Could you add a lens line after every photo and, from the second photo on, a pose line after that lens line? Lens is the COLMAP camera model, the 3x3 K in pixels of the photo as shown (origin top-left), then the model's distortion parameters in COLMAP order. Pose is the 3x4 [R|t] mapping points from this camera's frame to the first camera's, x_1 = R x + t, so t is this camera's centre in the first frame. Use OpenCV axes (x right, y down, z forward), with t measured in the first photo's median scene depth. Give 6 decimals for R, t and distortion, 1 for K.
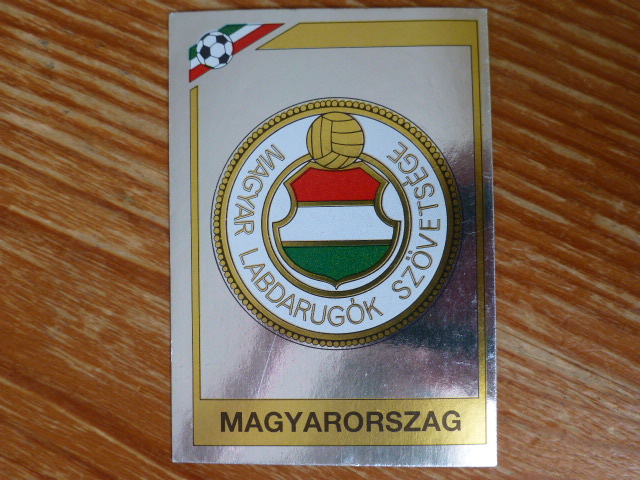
lens RADIAL K [[689.7, 0, 322.1], [0, 689.7, 235.2], [0, 0, 1]] dist [-0.015572, 0.000000]
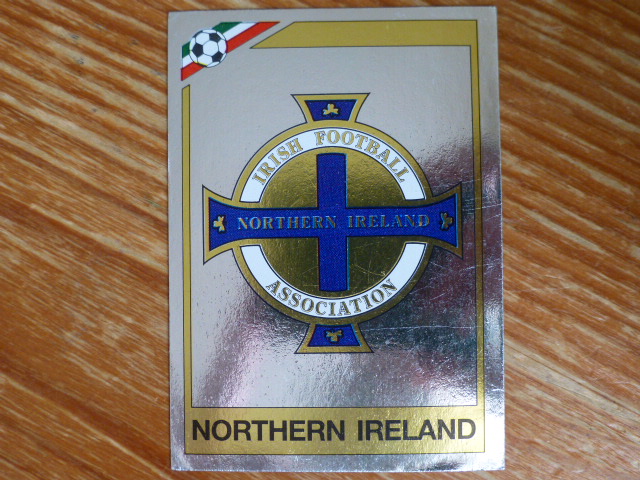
lens RADIAL K [[689.7, 0, 332.1], [0, 689.7, 240.9], [0, 0, 1]] dist [-0.015572, 0.000000]
pose [[0.998432, 0.051293, 0.022431, -0.051949], [-0.051525, 0.998623, 0.009901, -0.023293], [-0.021892, -0.011041, 0.999699, 0.026240]]
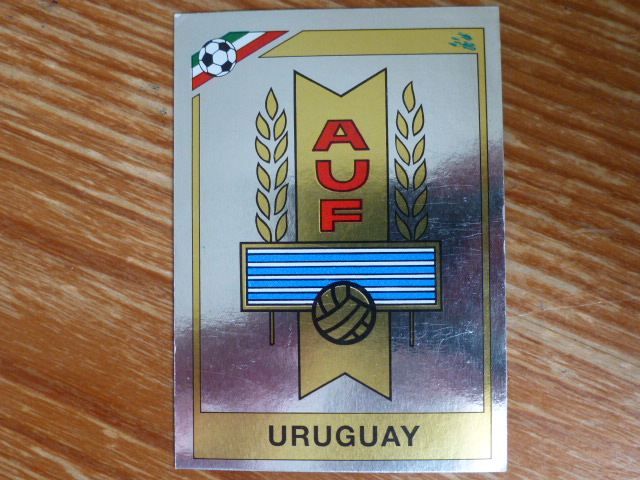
lens RADIAL K [[689.7, 0, 322.6], [0, 689.7, 239.0], [0, 0, 1]] dist [-0.015572, 0.000000]
pose [[0.999113, -0.037958, 0.018242, -0.197632], [0.037838, 0.999260, 0.006854, -0.066200], [-0.018488, -0.006157, 0.999810, 0.024691]]
